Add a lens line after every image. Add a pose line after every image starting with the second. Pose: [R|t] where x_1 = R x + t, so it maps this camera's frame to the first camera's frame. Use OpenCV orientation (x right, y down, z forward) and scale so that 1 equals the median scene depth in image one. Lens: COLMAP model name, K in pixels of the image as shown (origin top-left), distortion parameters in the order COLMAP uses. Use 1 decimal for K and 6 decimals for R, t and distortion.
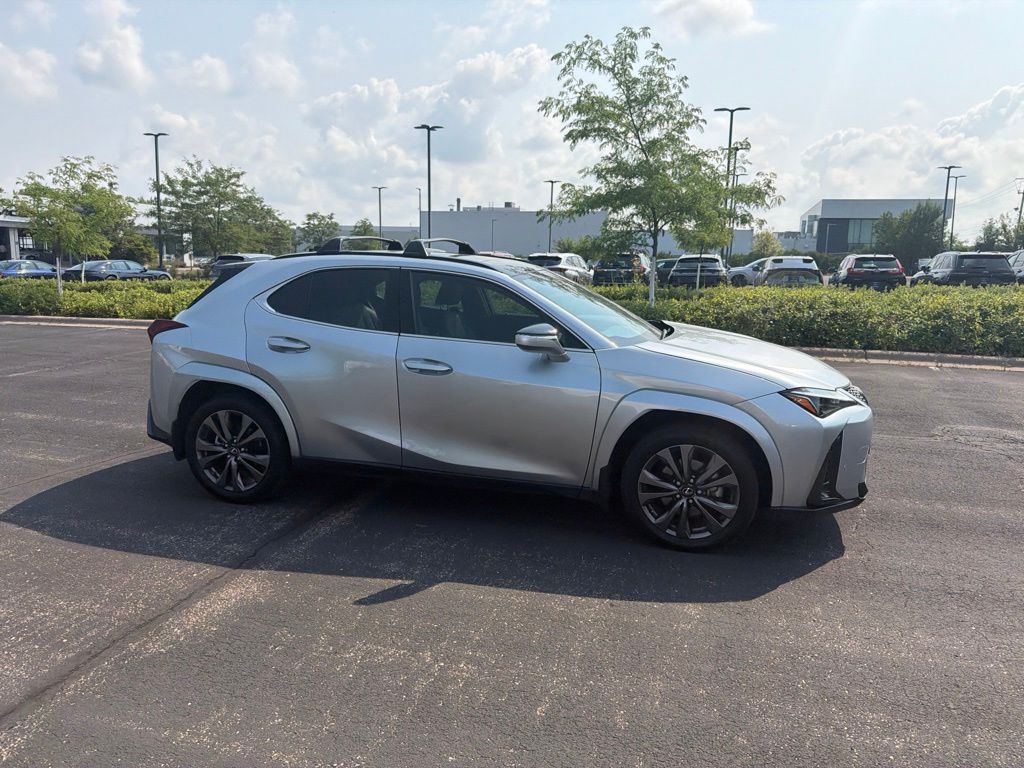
lens RADIAL K [[724.4, 0, 510.0], [0, 724.4, 390.7], [0, 0, 1]] dist [0.030290, -0.040910]
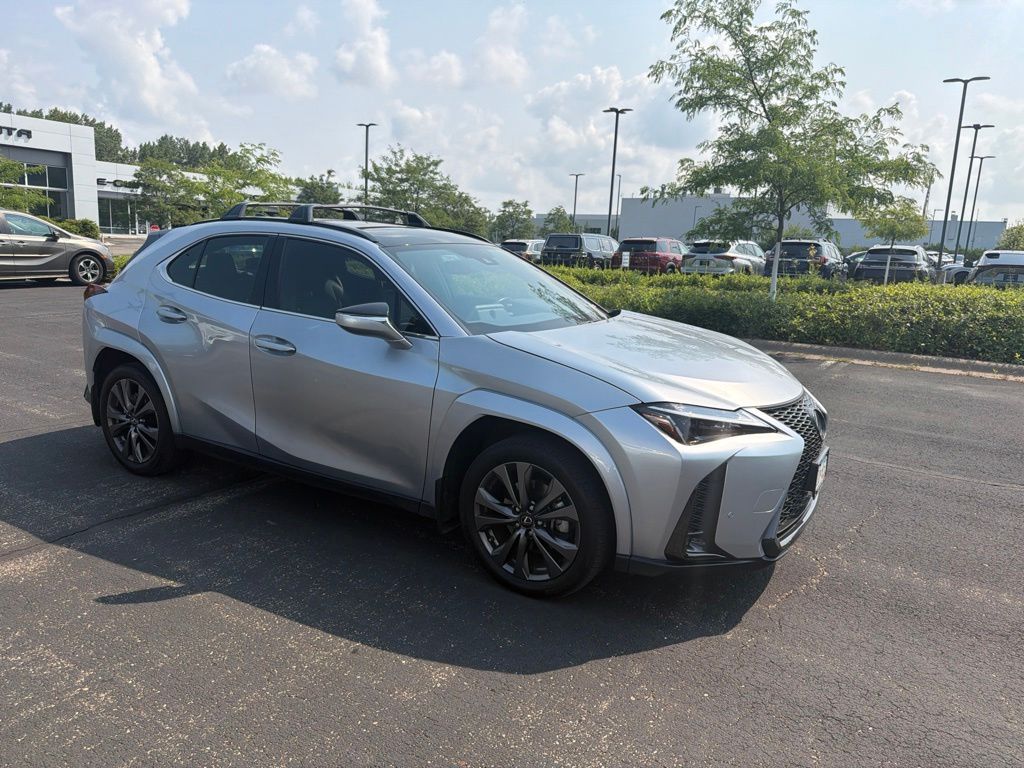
lens RADIAL K [[724.4, 0, 509.7], [0, 724.4, 390.0], [0, 0, 1]] dist [0.030290, -0.040910]
pose [[0.959829, 0.075814, -0.270150, 0.359815], [-0.071997, 0.997115, 0.024024, -0.018474], [0.271192, -0.003609, 0.962519, 0.192851]]
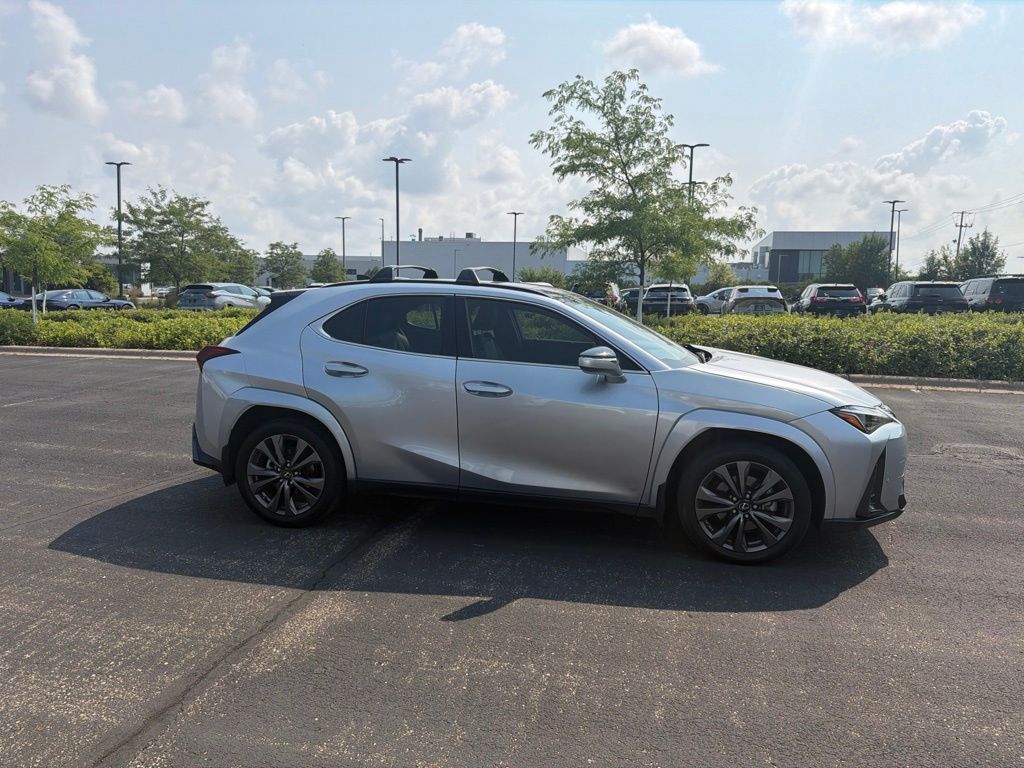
lens RADIAL K [[724.4, 0, 510.3], [0, 724.4, 380.7], [0, 0, 1]] dist [0.030290, -0.040910]
pose [[0.998325, -0.007270, 0.057398, -0.124792], [0.010294, 0.998564, -0.052567, 0.008155], [-0.056933, 0.053070, 0.996966, -0.029793]]
